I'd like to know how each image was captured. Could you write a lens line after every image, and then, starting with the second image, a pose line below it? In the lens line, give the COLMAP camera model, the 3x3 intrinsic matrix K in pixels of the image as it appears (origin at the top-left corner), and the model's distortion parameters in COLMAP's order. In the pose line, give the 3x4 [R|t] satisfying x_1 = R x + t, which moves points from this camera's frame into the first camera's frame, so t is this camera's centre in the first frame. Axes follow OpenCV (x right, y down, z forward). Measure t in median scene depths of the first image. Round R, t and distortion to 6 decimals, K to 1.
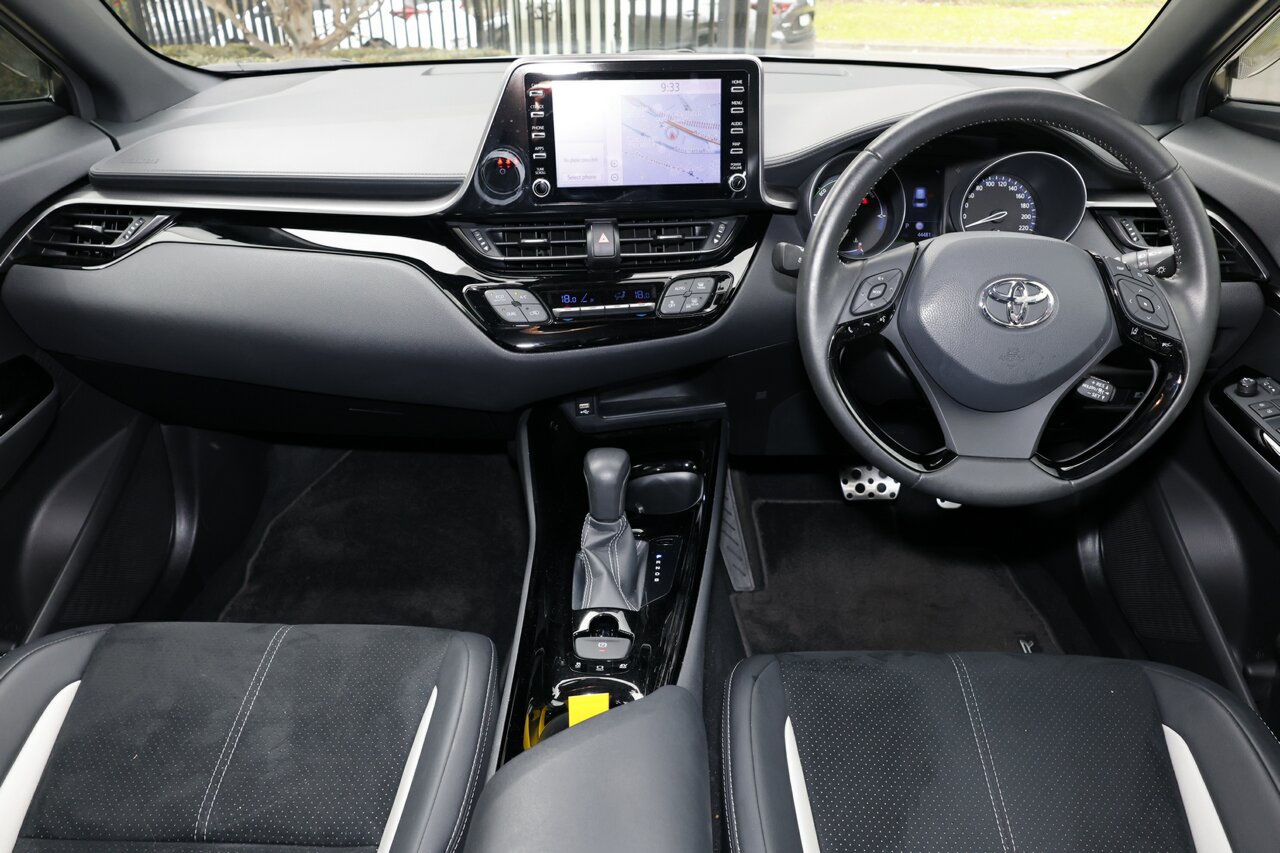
lens RADIAL K [[937.8, 0, 640.9], [0, 937.8, 393.5], [0, 0, 1]] dist [0.001588, -0.001595]
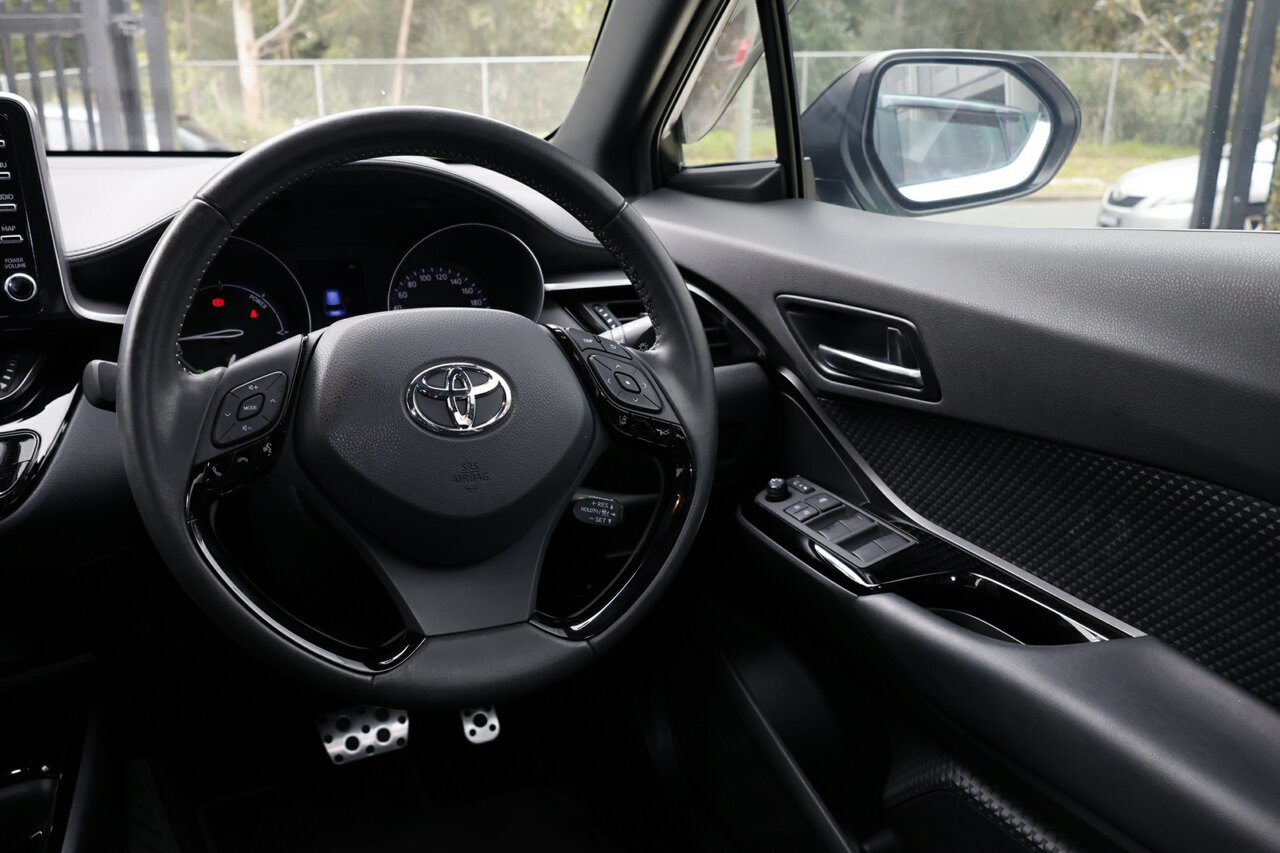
lens RADIAL K [[1133.3, 0, 640.0], [0, 1133.3, 426.5], [0, 0, 1]] dist [0.010002, 0.006959]
pose [[0.893690, -0.126532, 0.430475, 0.135526], [0.211130, 0.965150, -0.154625, 0.072461], [-0.395908, 0.229073, 0.889259, 0.176460]]
